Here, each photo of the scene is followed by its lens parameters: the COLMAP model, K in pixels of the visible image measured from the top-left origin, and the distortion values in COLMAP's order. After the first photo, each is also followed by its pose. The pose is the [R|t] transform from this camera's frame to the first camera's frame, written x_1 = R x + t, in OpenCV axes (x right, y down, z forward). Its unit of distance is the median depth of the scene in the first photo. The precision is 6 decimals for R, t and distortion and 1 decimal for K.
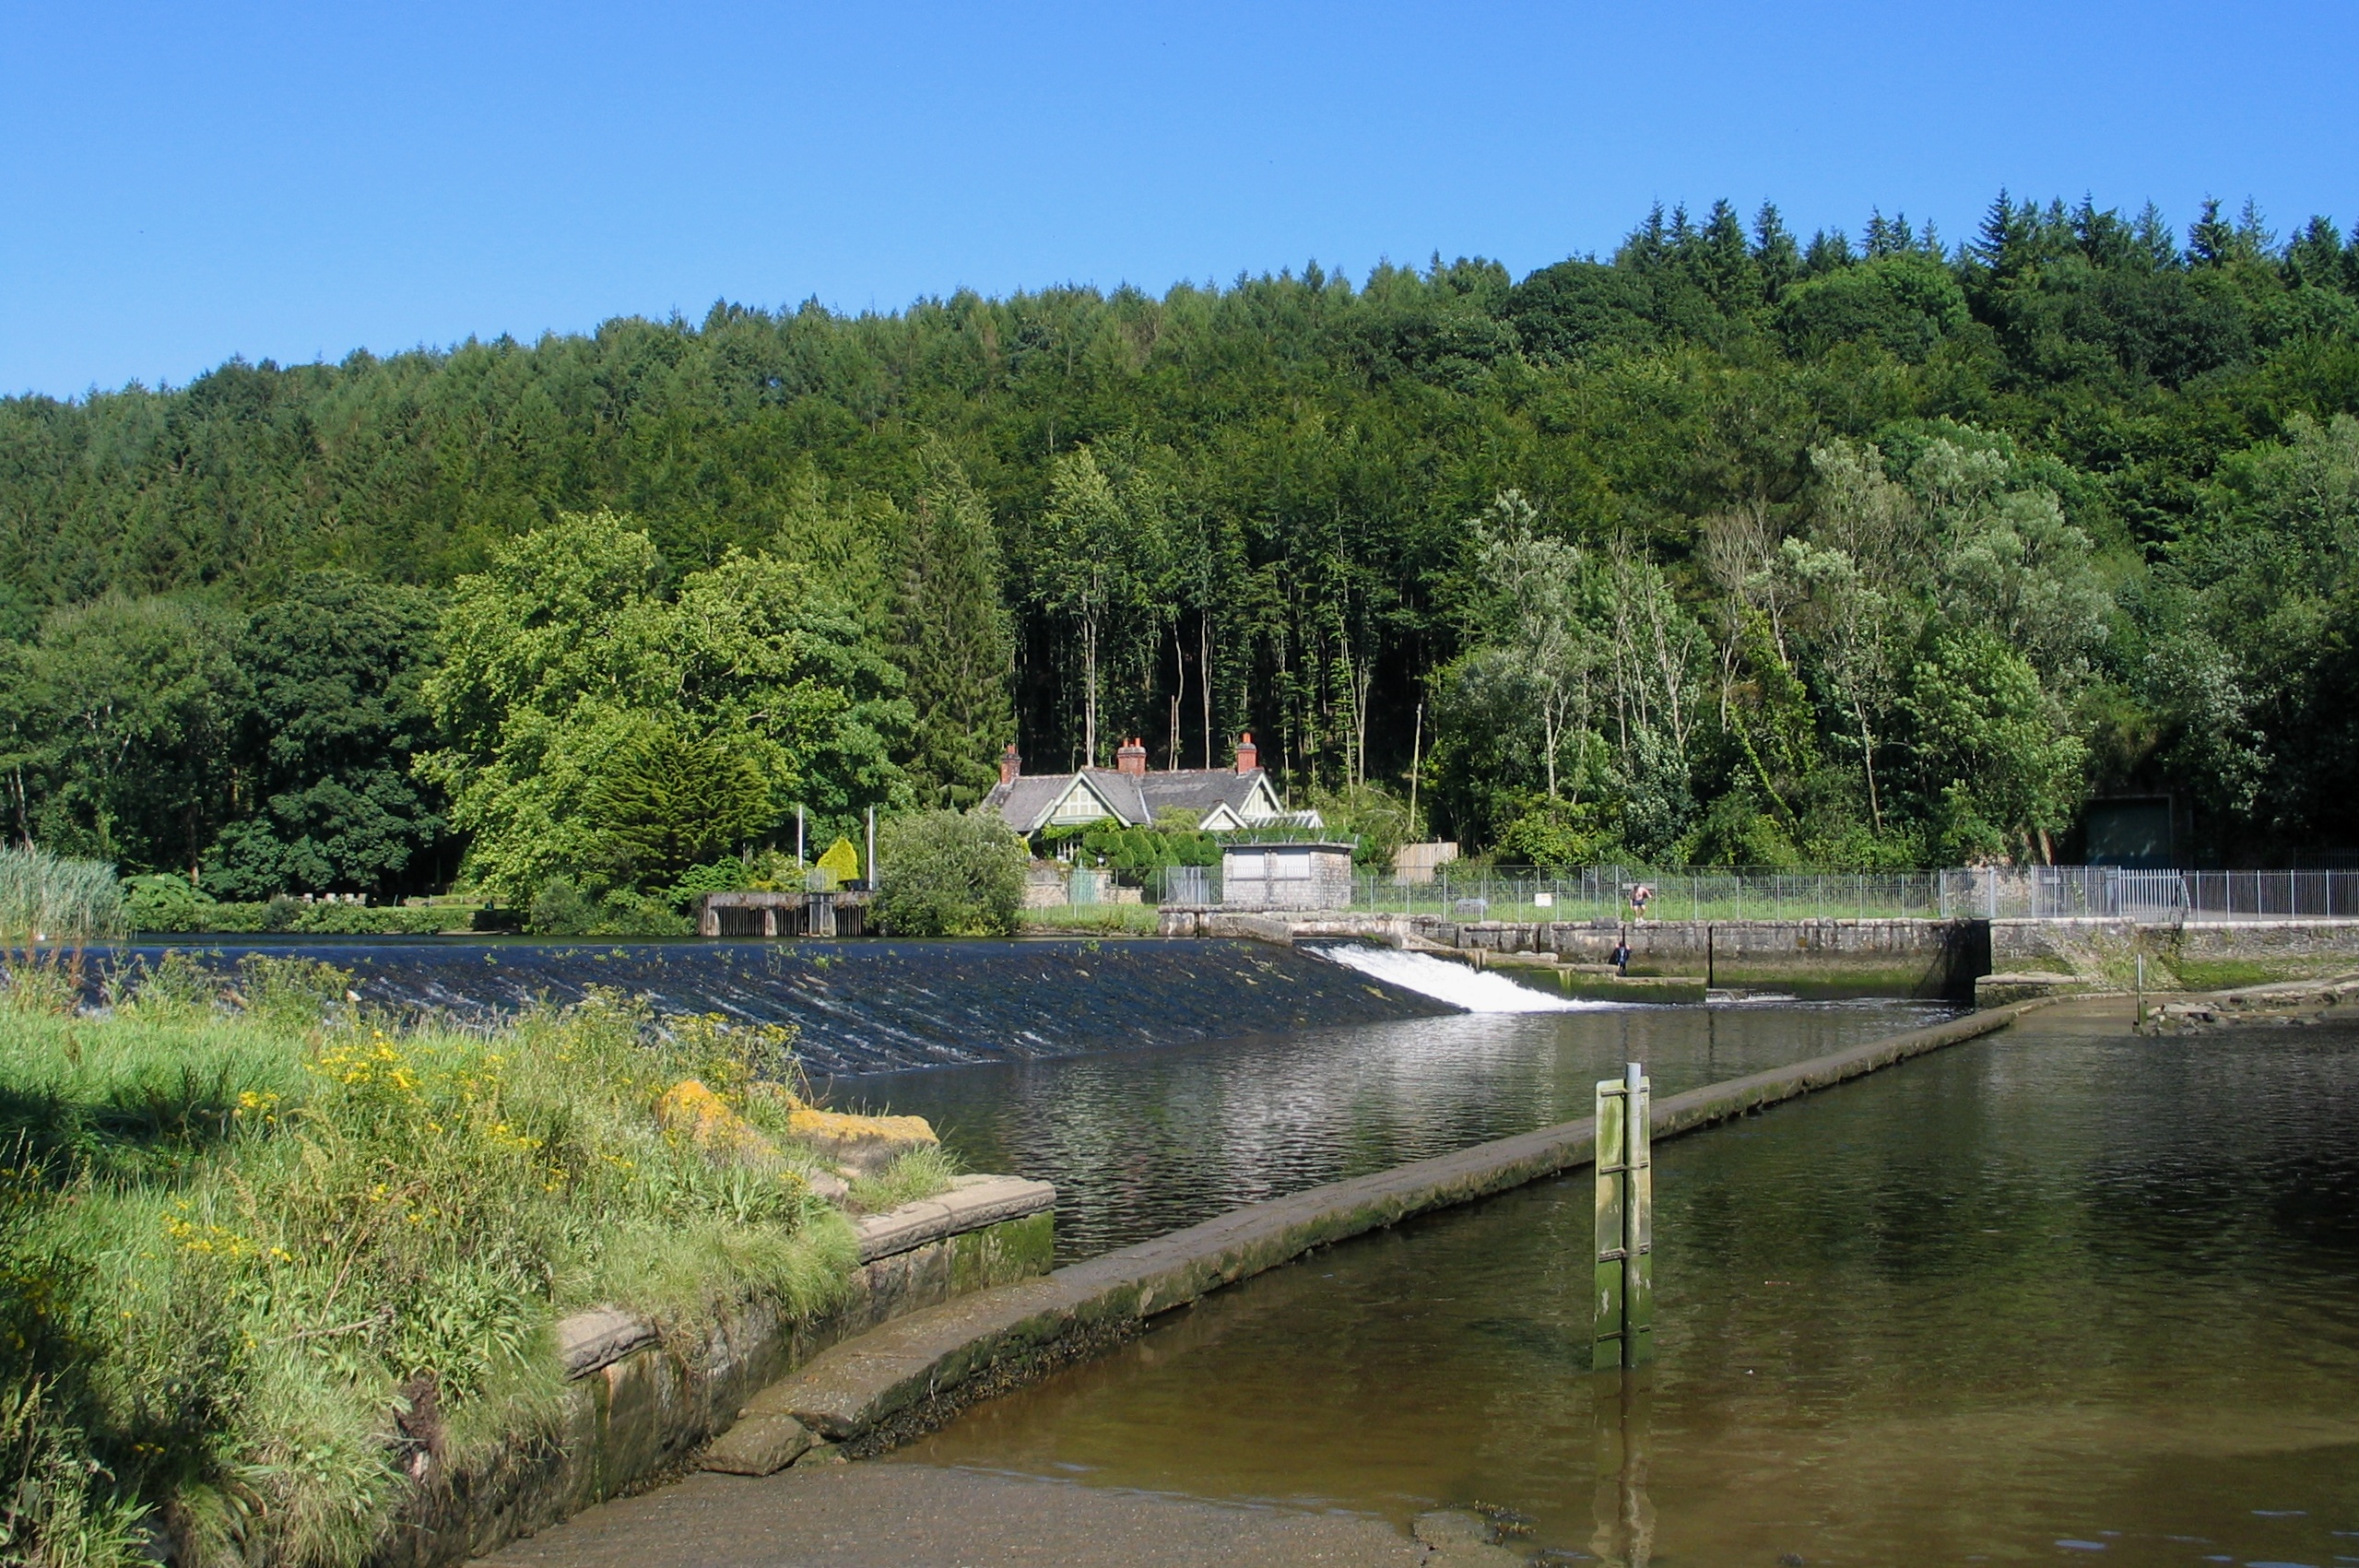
lens RADIAL K [[2394.4, 0, 1079.0], [0, 2394.4, 786.9], [0, 0, 1]] dist [-0.166721, 0.218637]
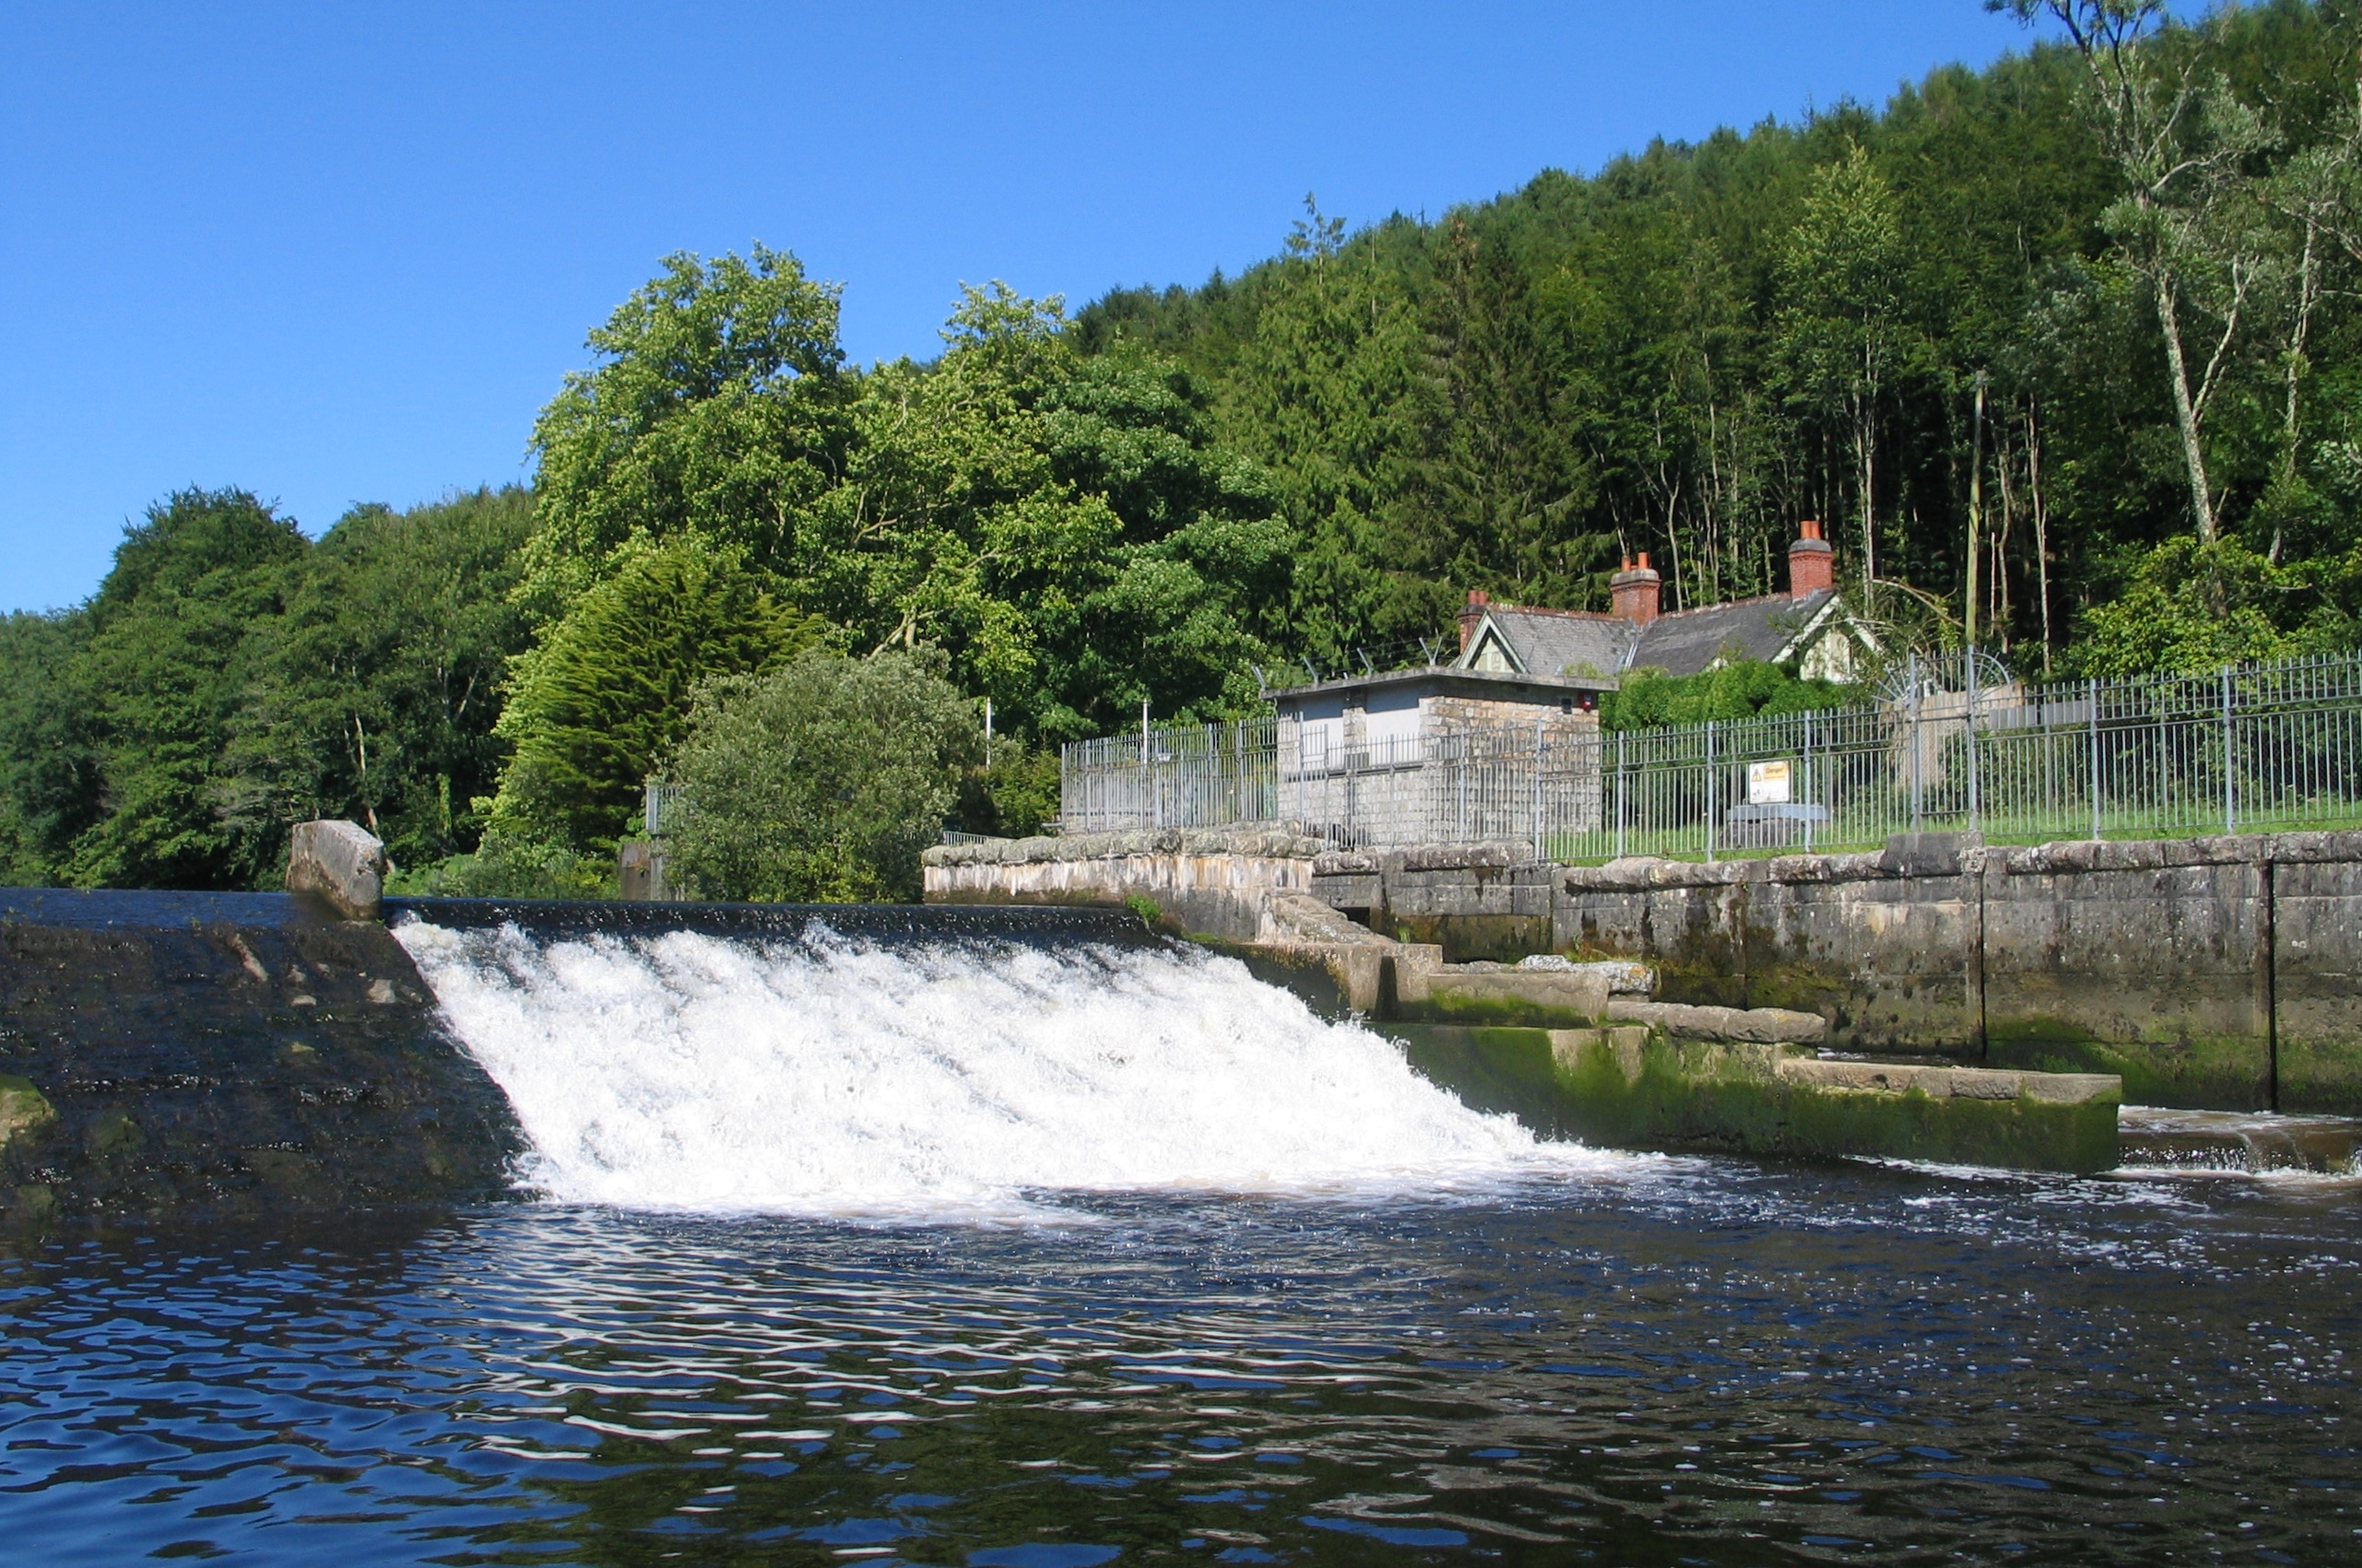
lens RADIAL K [[2517.1, 0, 935.2], [0, 2517.1, 784.4], [0, 0, 1]] dist [-0.209006, 0.176404]
pose [[0.849083, -0.028299, -0.527501, 0.151538], [0.027238, 0.999581, -0.009782, 0.026988], [0.527557, -0.006063, 0.849498, 0.386030]]
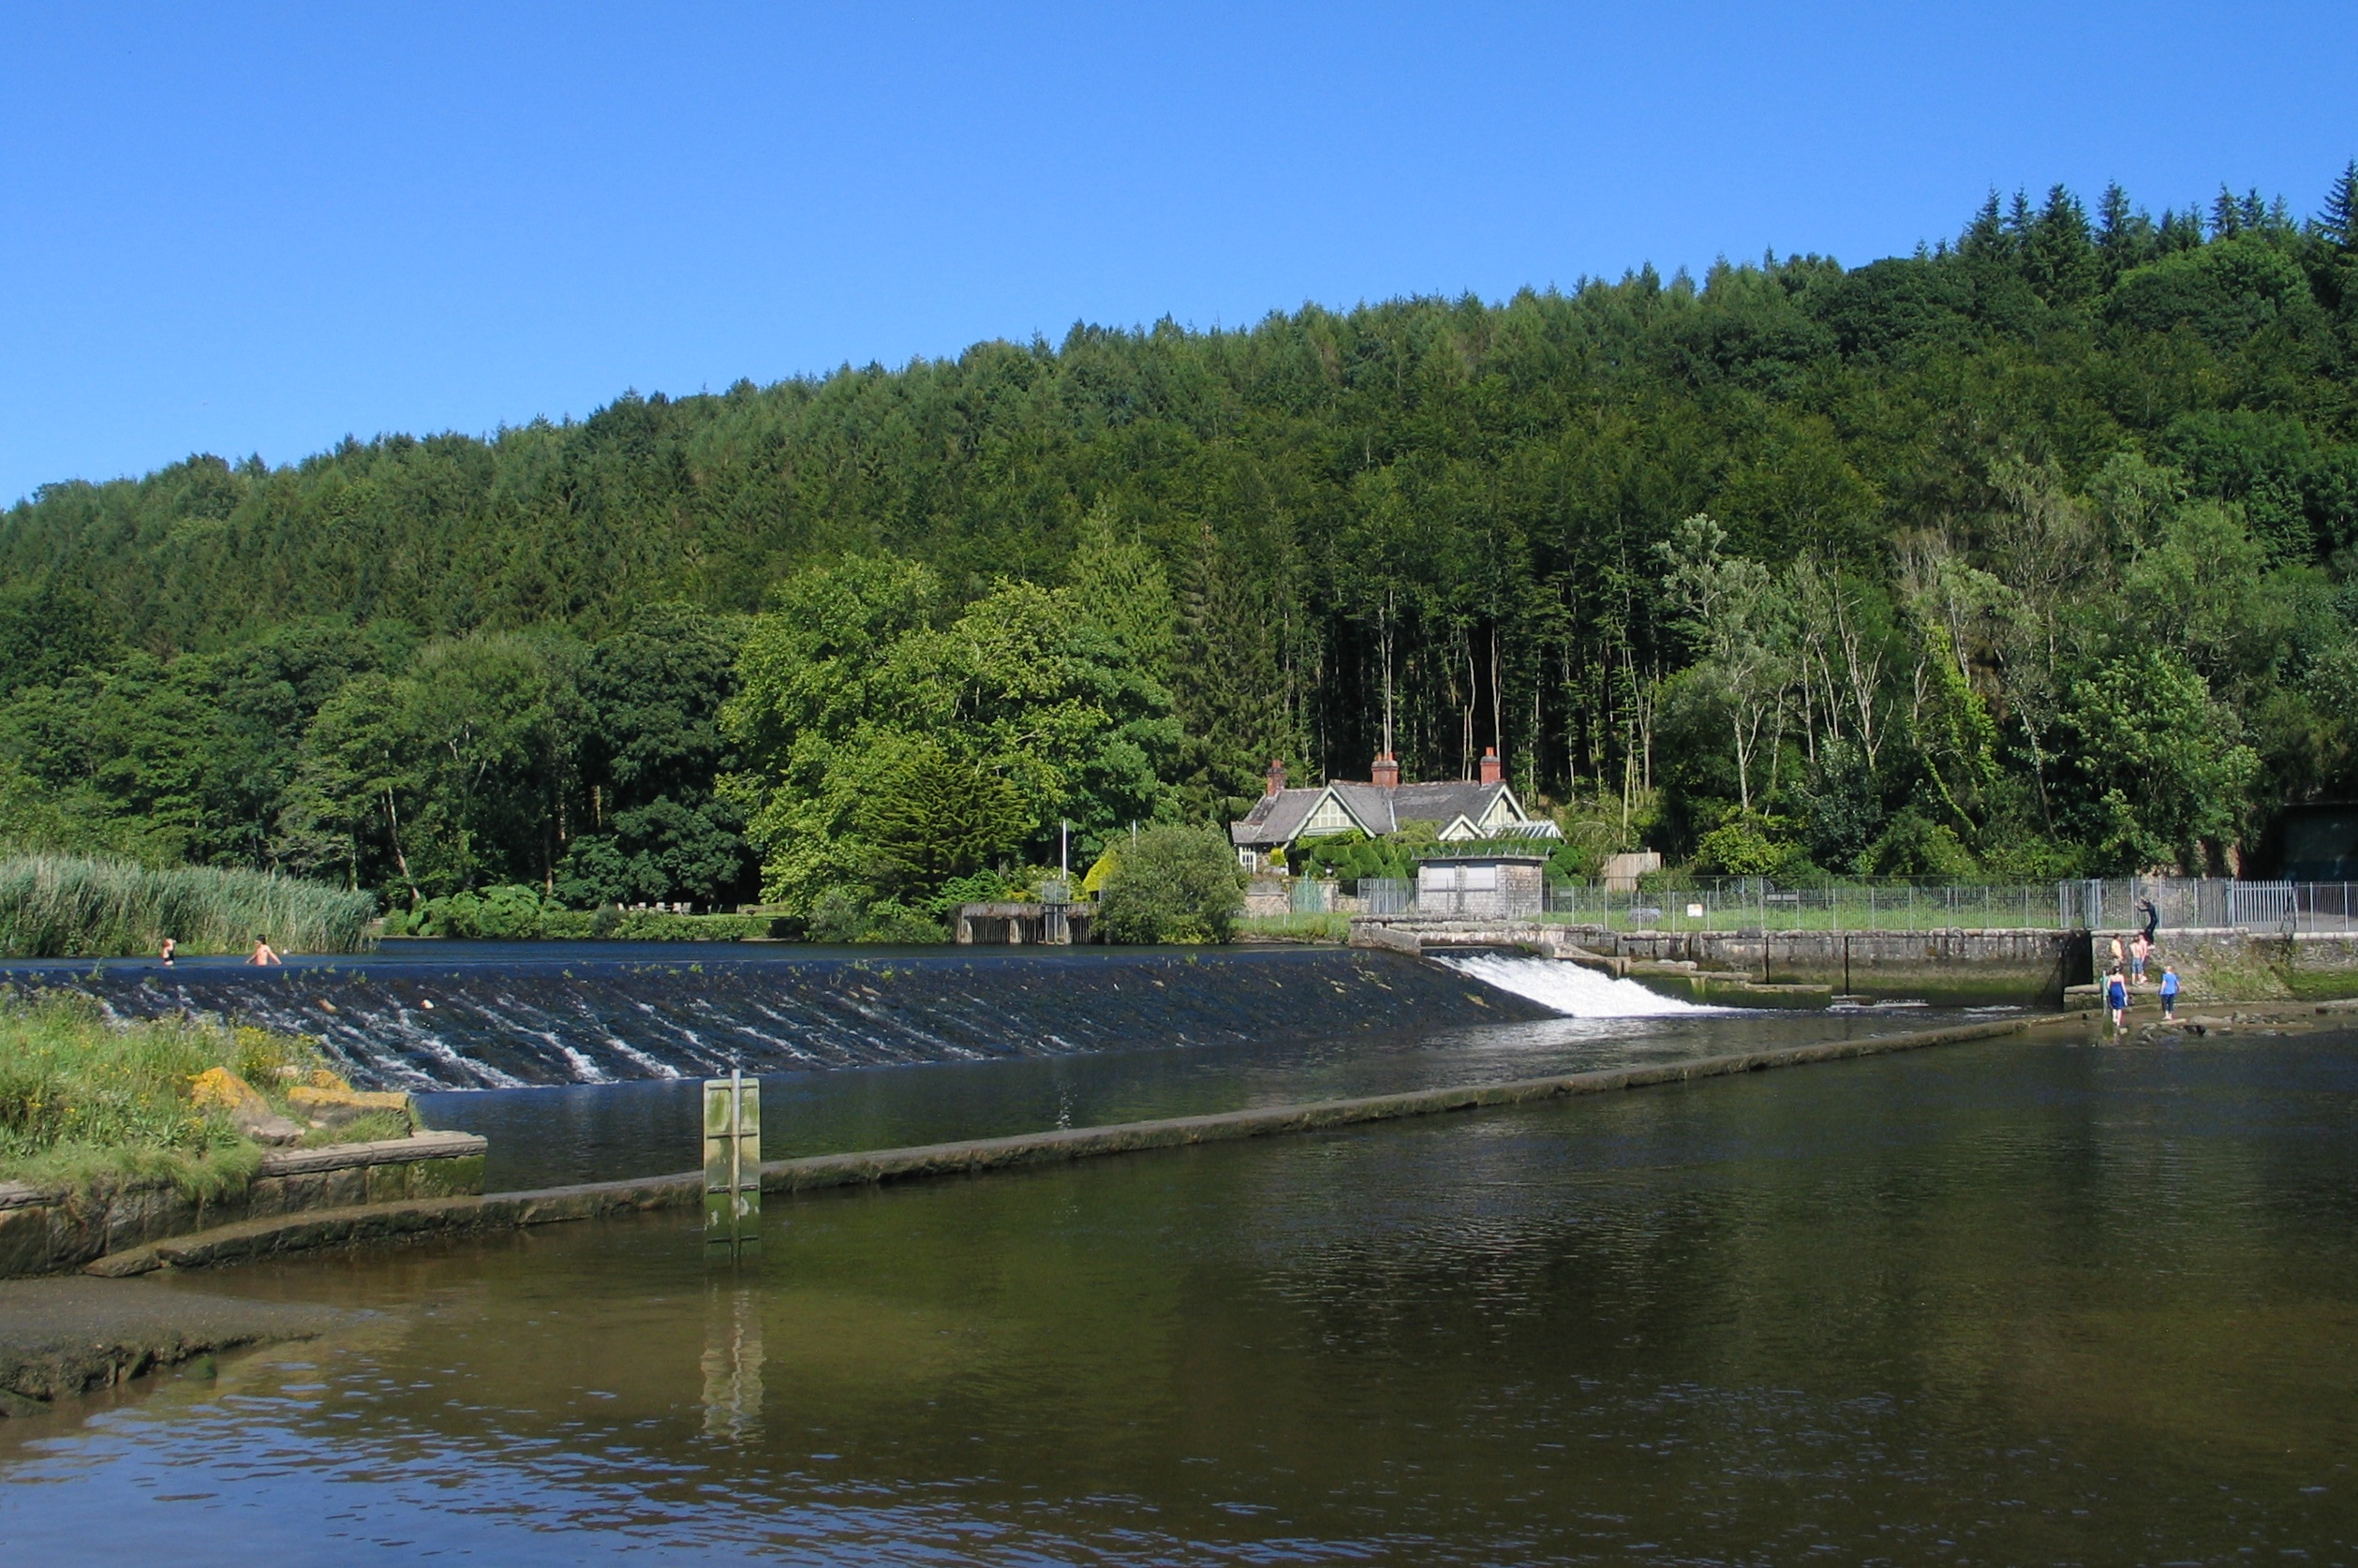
lens RADIAL K [[2393.2, 0, 1078.6], [0, 2393.2, 786.9], [0, 0, 1]] dist [-0.166721, 0.218637]
pose [[0.984355, -0.011206, -0.175842, 0.062869], [0.011415, 0.999935, 0.000177, -0.005907], [0.175829, -0.002181, 0.984418, -0.045357]]
